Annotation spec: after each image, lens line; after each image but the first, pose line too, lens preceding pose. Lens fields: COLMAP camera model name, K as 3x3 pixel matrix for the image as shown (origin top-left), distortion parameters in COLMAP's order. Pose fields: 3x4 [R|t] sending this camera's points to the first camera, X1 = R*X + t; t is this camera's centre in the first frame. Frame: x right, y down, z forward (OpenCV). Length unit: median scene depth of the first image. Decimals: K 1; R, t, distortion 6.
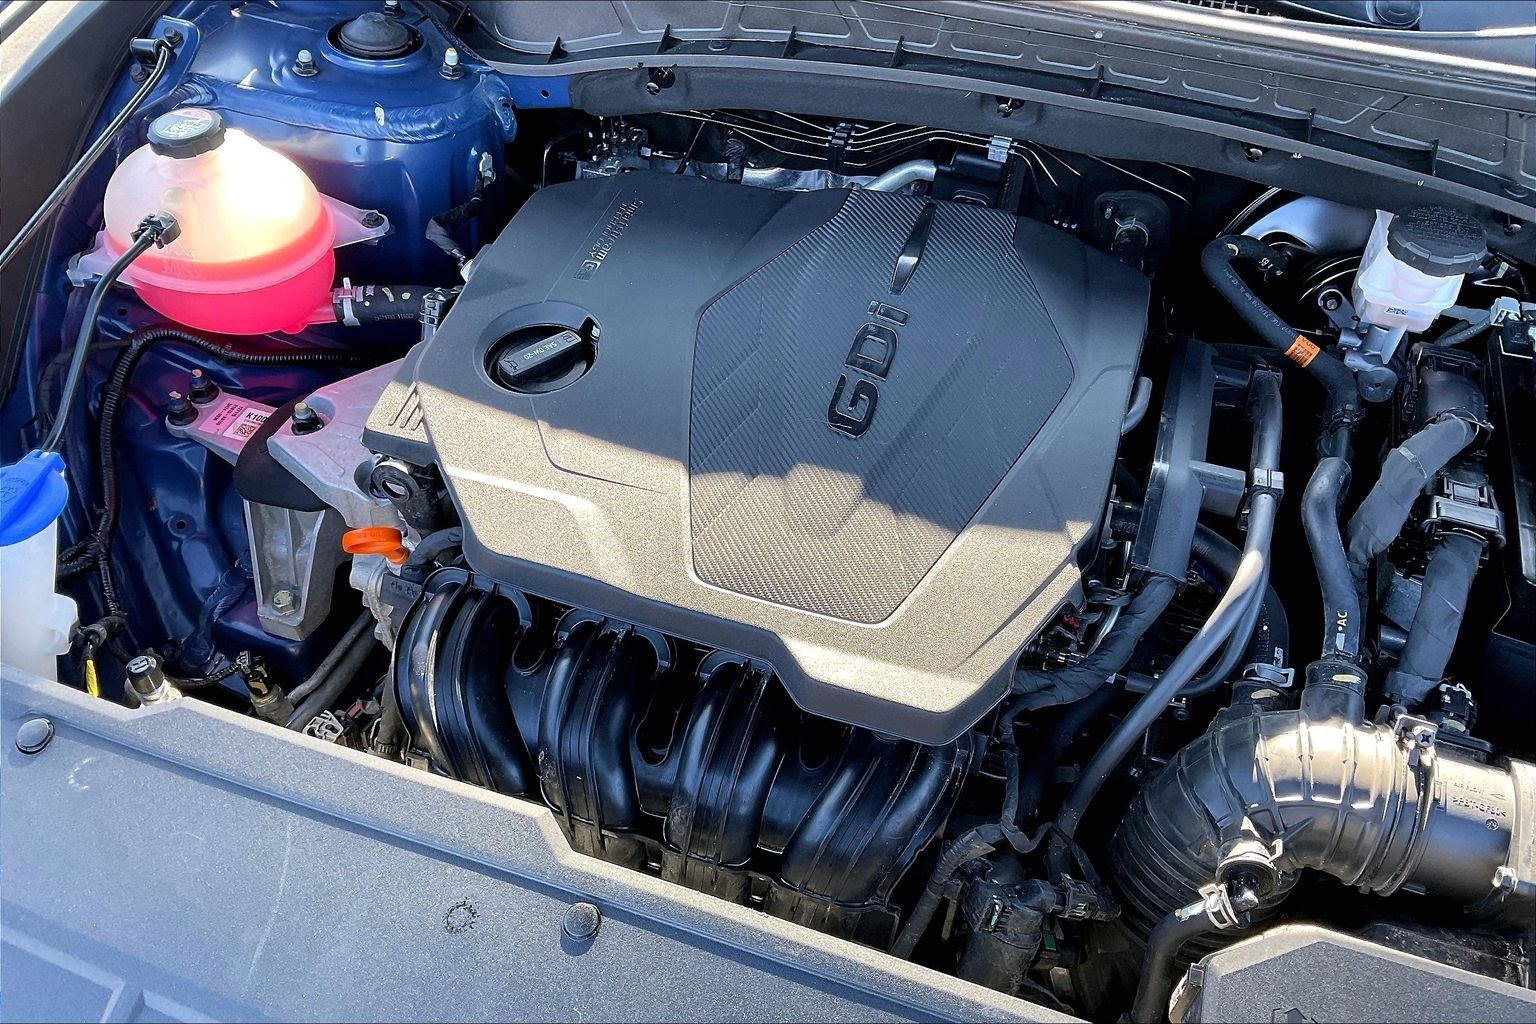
lens RADIAL K [[1292.1, 0, 768.0], [0, 1292.1, 512.0], [0, 0, 1]] dist [0.116789, -0.229735]
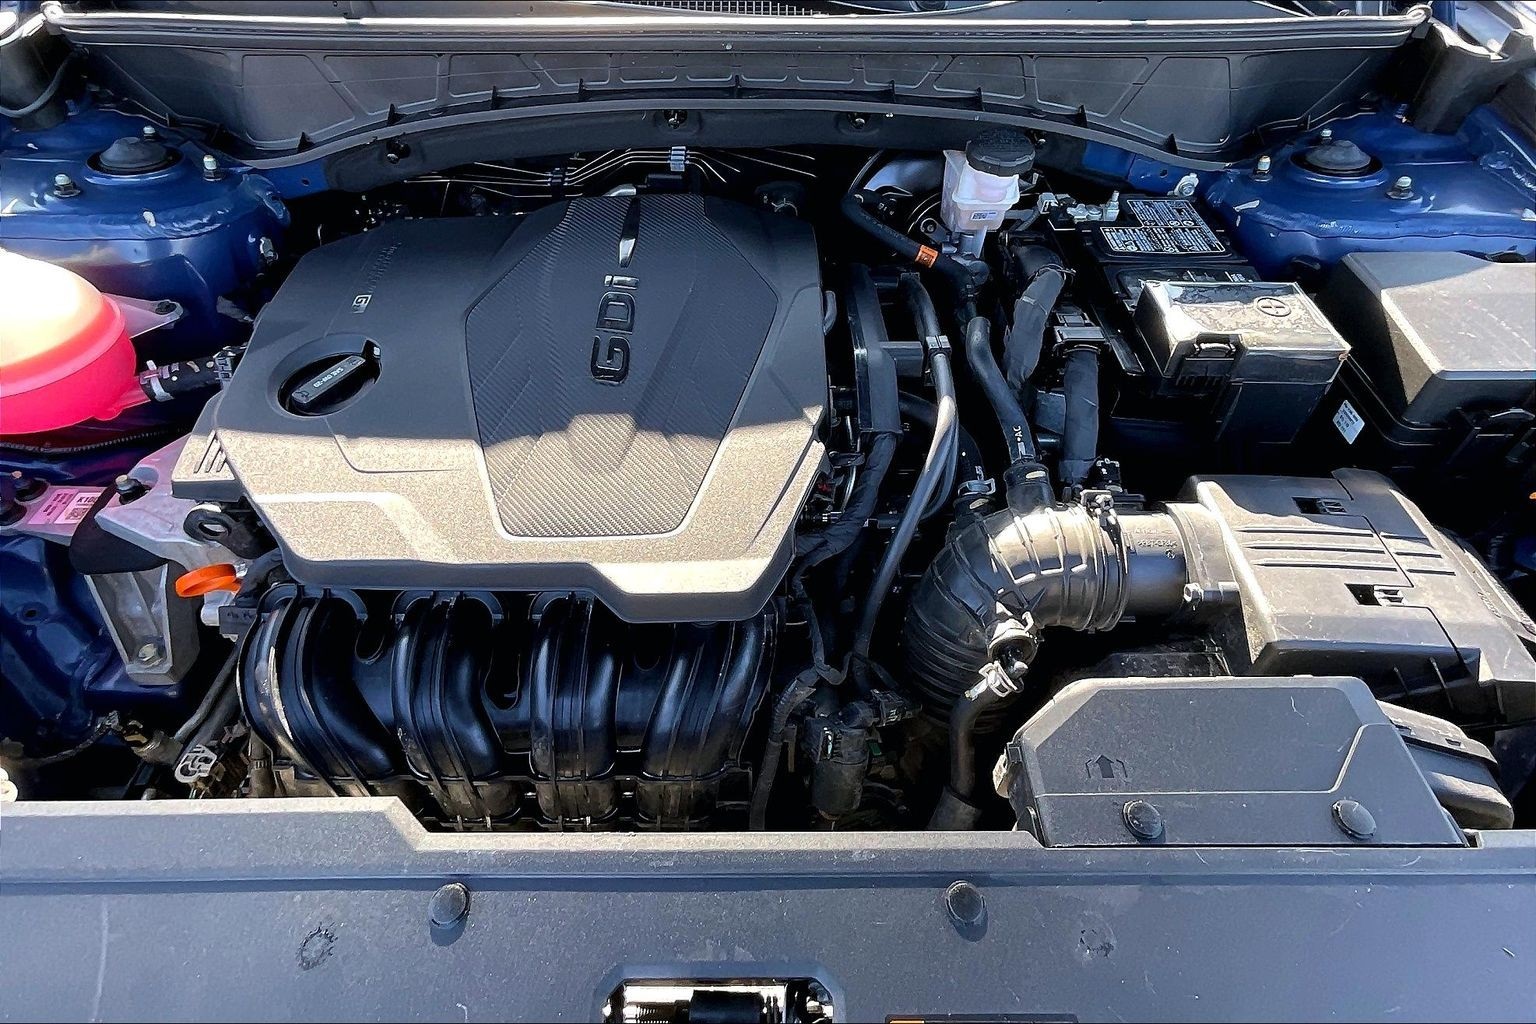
lens RADIAL K [[748.1, 0, 767.7], [0, 748.1, 427.2], [0, 0, 1]] dist [0.003212, 0.000394]
pose [[0.945515, -0.234613, 0.225740, 0.032692], [0.245918, 0.969019, -0.022926, 0.030271], [-0.213368, 0.077191, 0.973918, 0.302334]]
